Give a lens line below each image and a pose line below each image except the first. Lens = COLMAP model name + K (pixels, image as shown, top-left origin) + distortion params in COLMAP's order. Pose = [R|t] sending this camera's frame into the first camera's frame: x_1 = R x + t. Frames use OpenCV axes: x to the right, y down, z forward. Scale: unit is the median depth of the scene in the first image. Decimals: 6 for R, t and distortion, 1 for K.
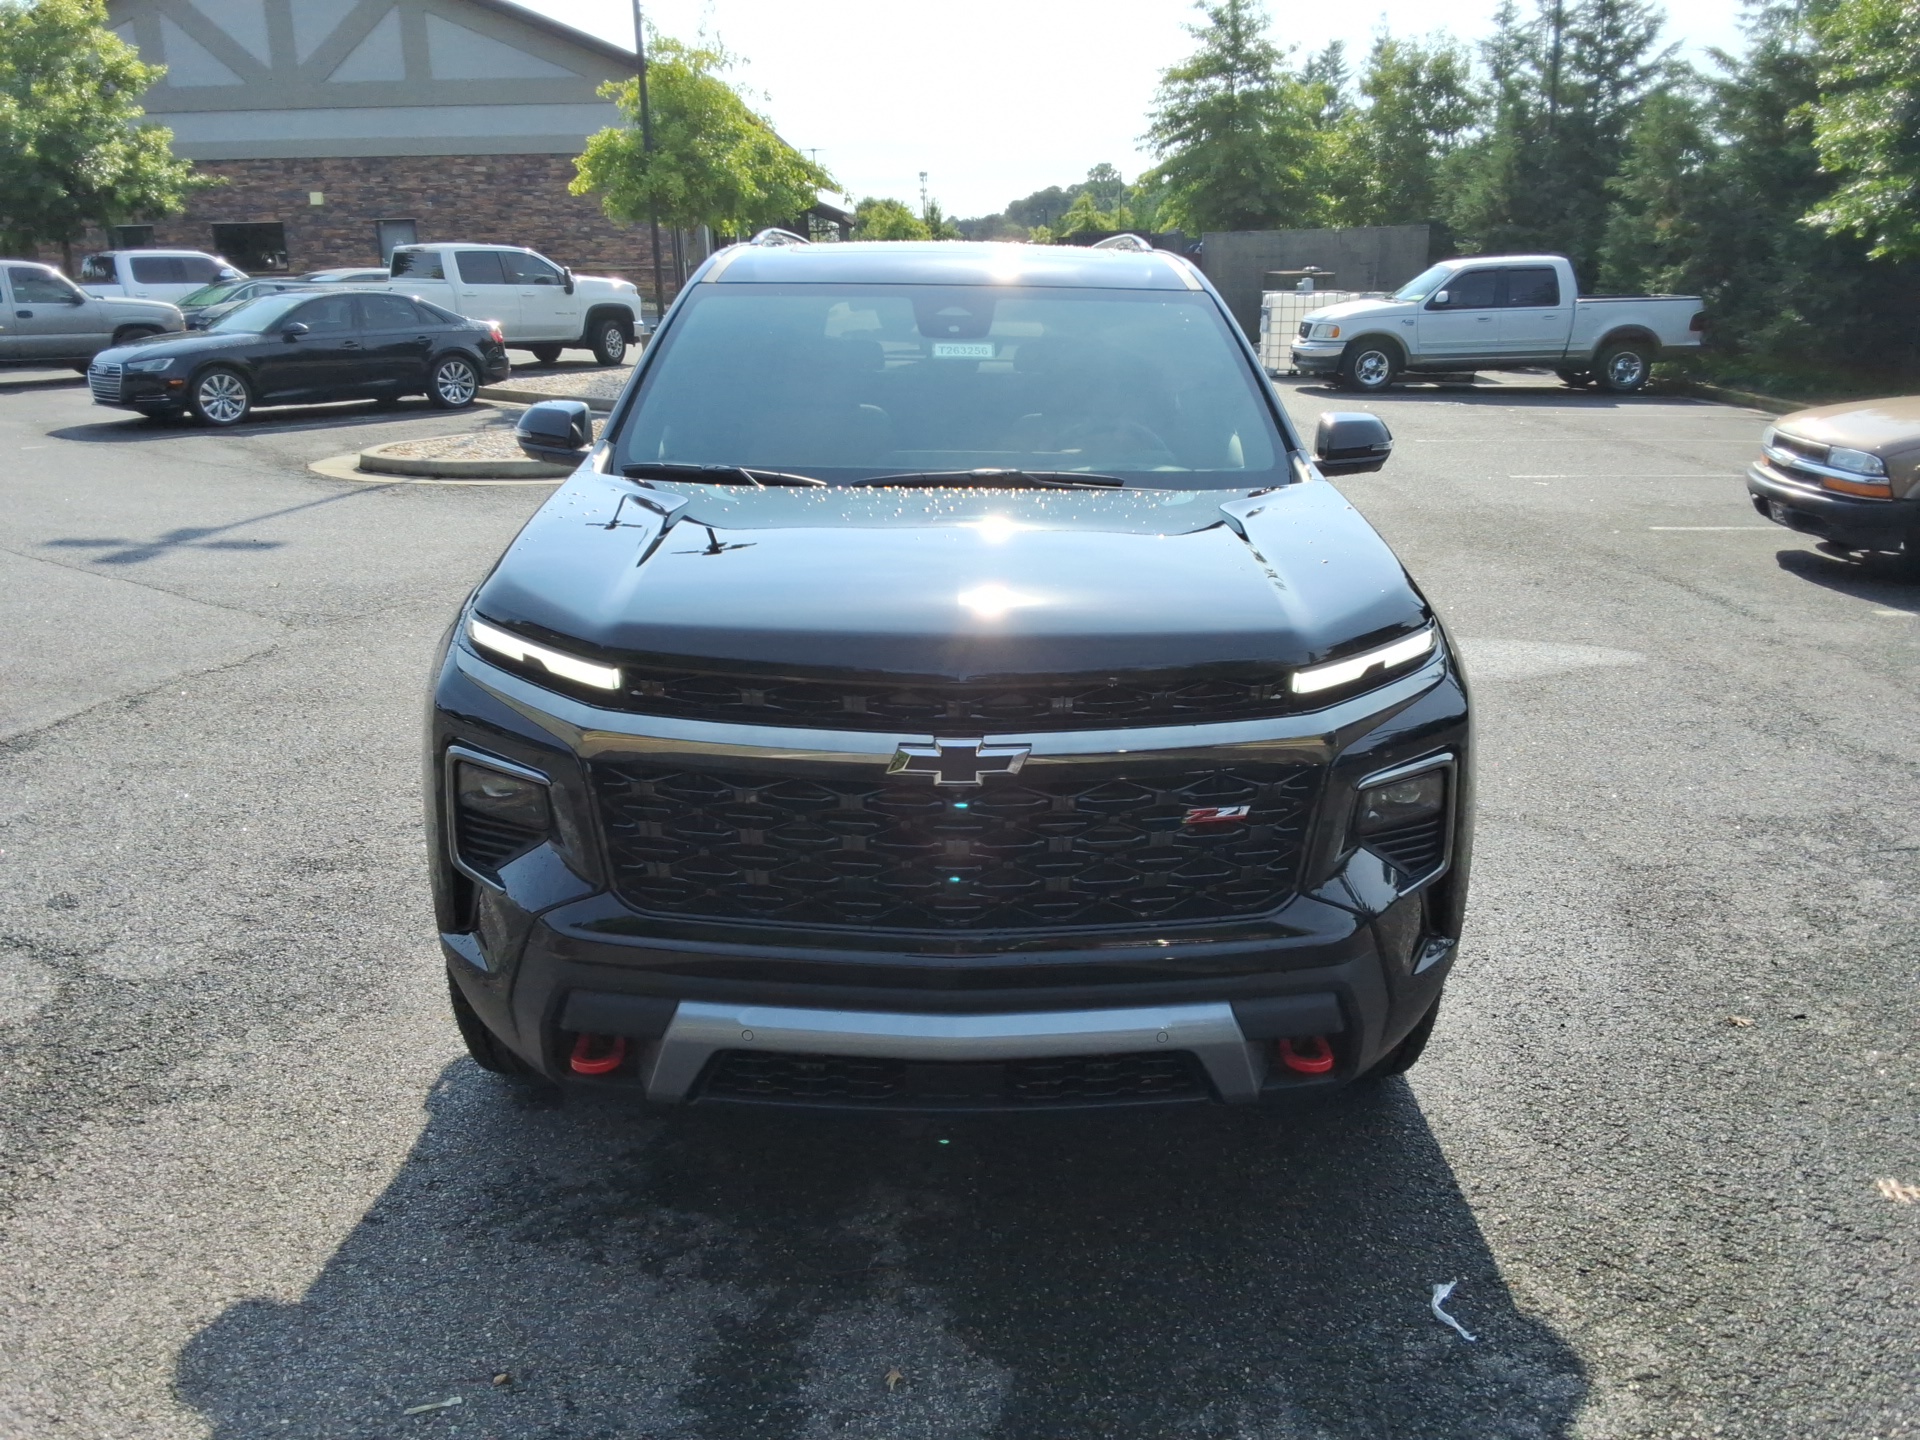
lens RADIAL K [[1530.3, 0, 969.8], [0, 1530.3, 715.9], [0, 0, 1]] dist [0.104729, -0.152223]
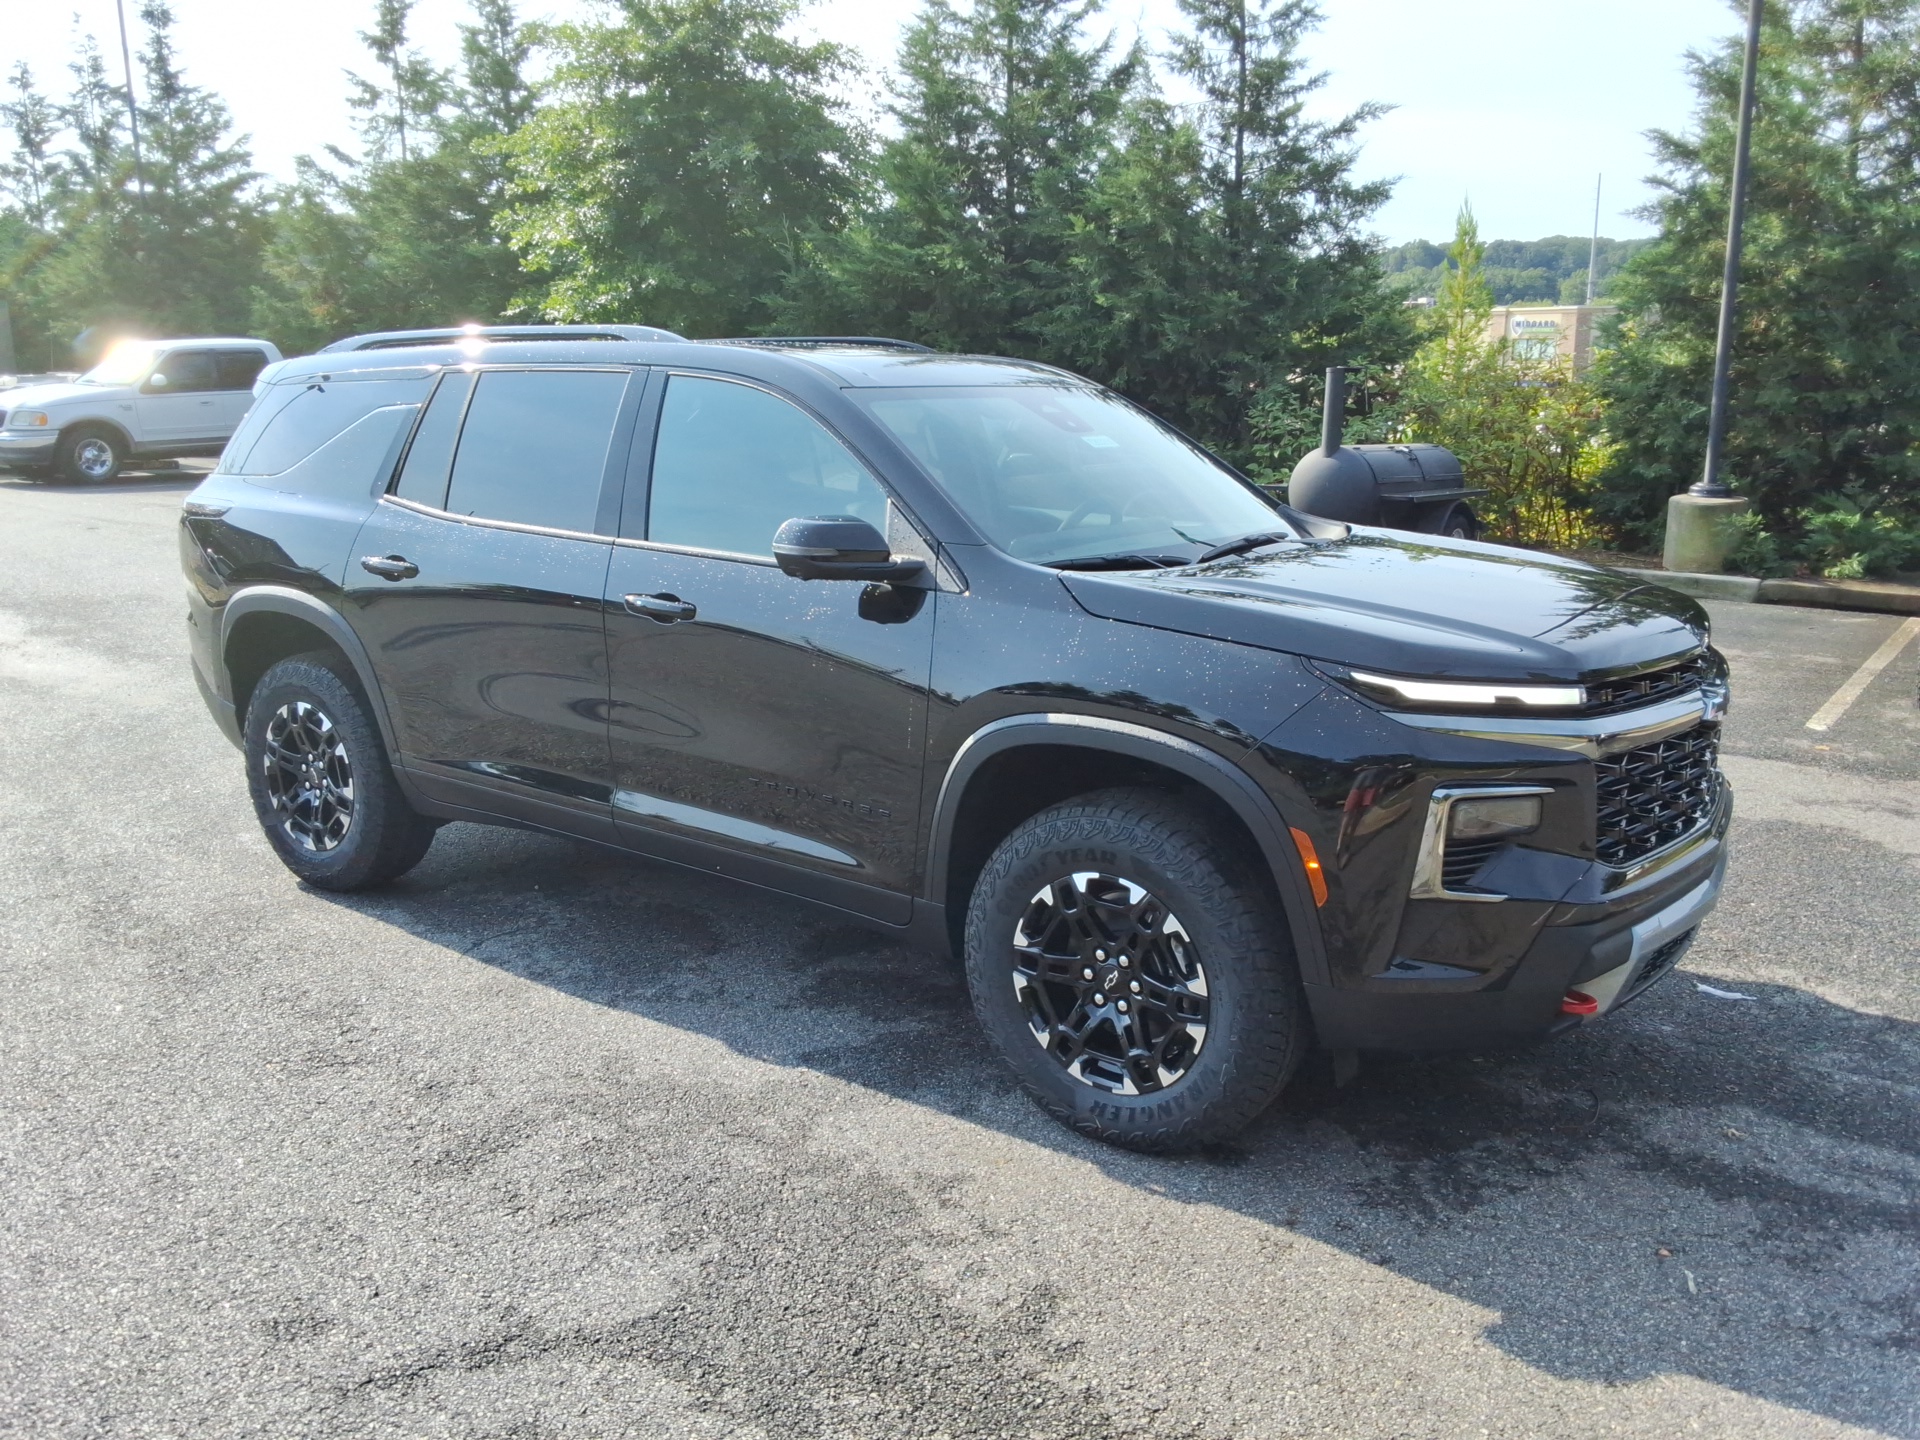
lens RADIAL K [[1533.0, 0, 983.2], [0, 1533.0, 716.6], [0, 0, 1]] dist [0.137417, -0.223350]
pose [[0.595437, -0.176784, 0.783710, -1.351129], [0.214586, 0.975046, 0.056909, -0.164021], [-0.774214, 0.134288, 0.618514, 0.511062]]
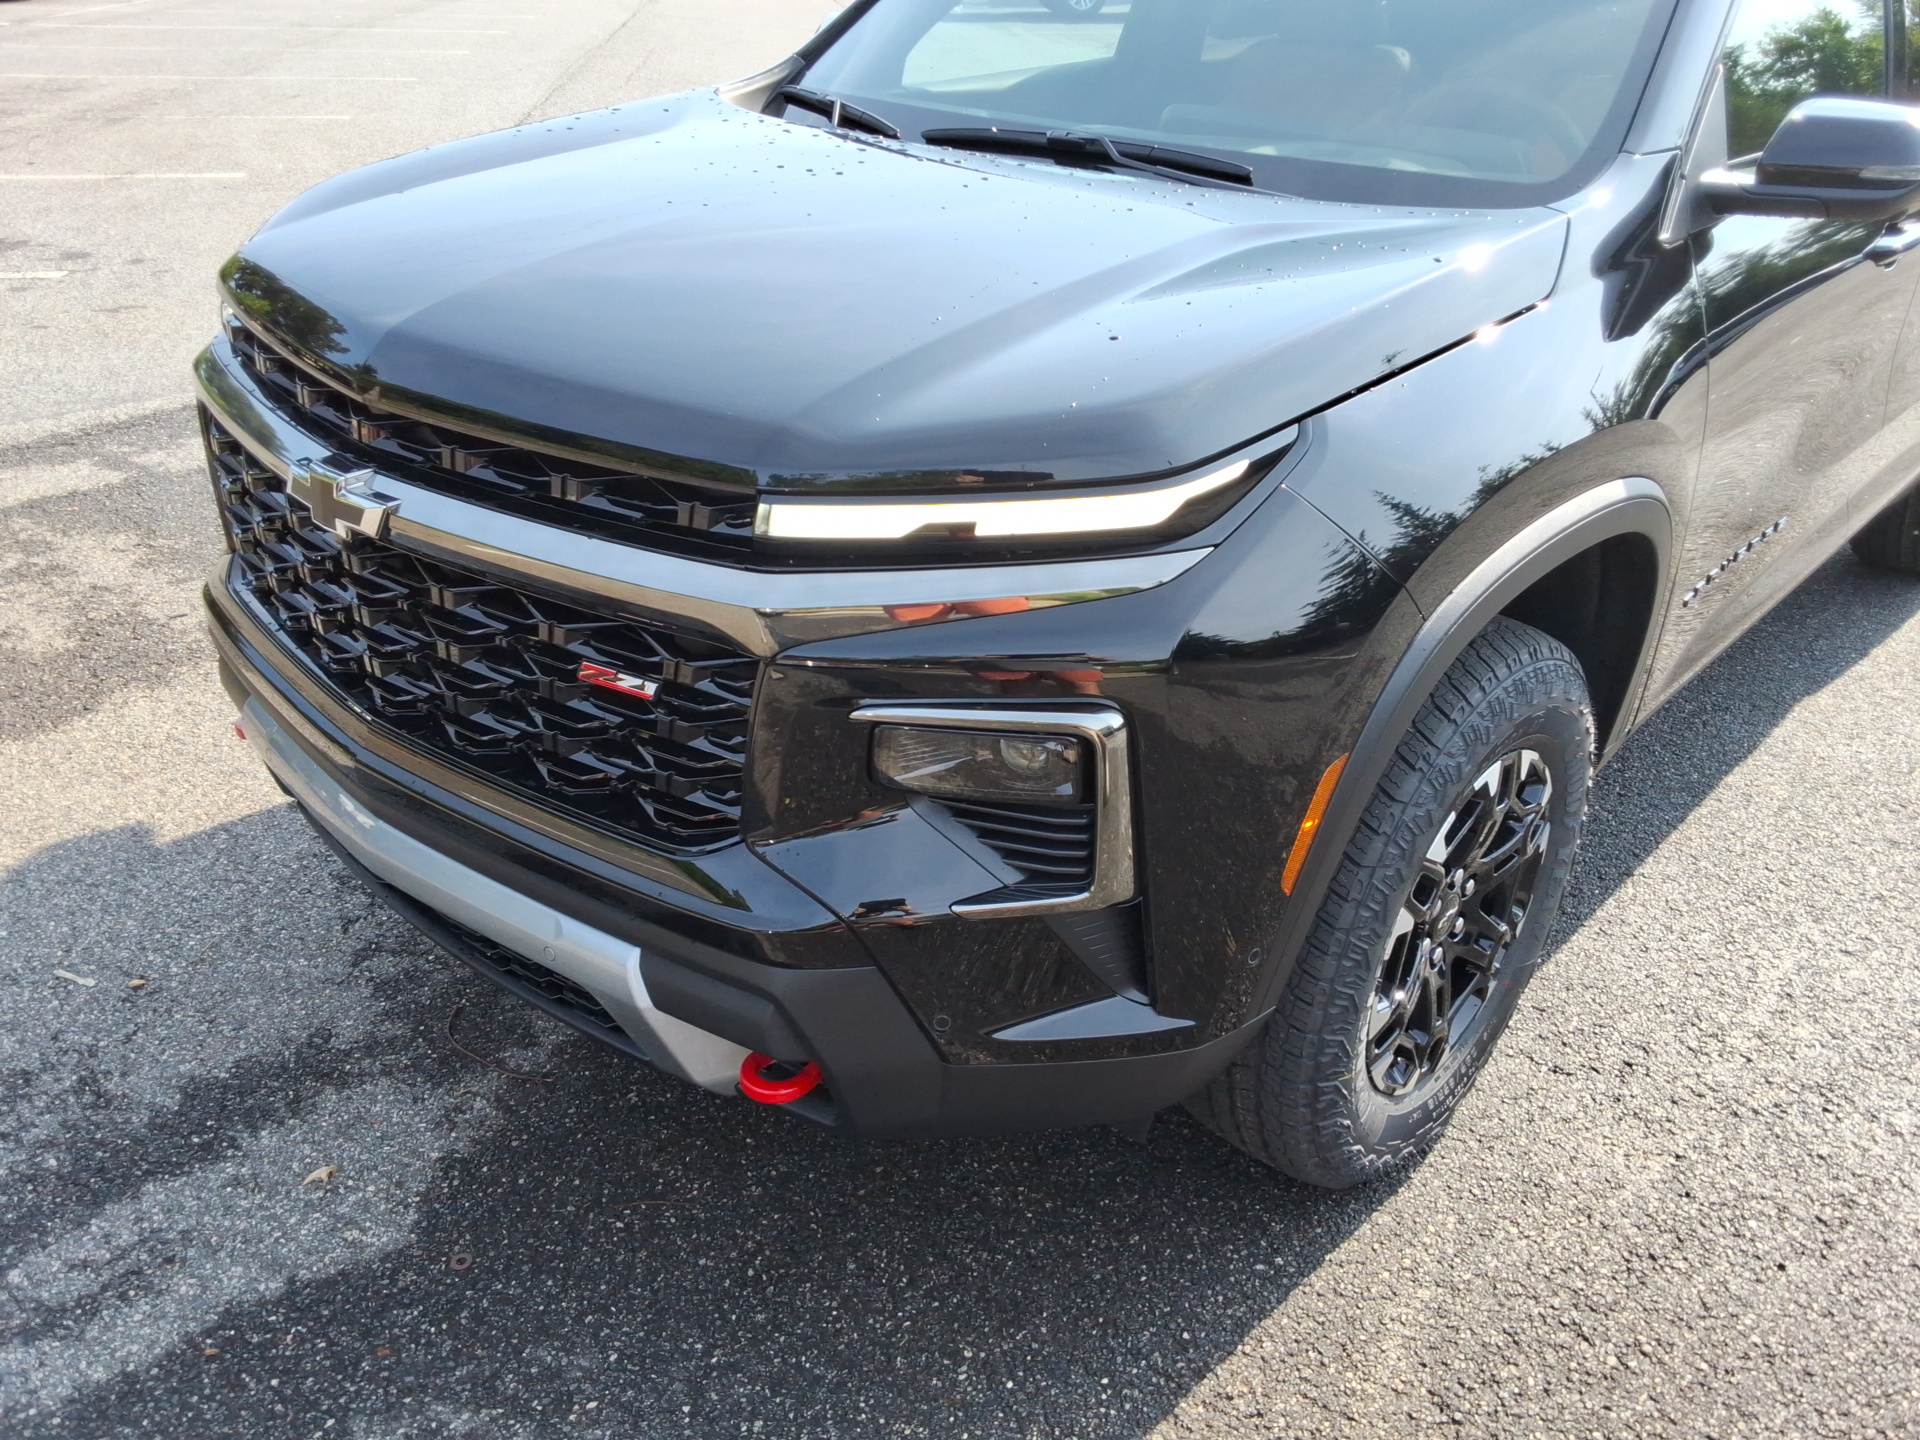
lens RADIAL K [[1535.3, 0, 971.6], [0, 1535.3, 712.5], [0, 0, 1]] dist [0.111232, -0.175694]
pose [[0.730506, 0.321774, -0.602348, 0.583261], [-0.195693, 0.943679, 0.266784, -0.111672], [0.654267, -0.077012, 0.752332, 0.520817]]
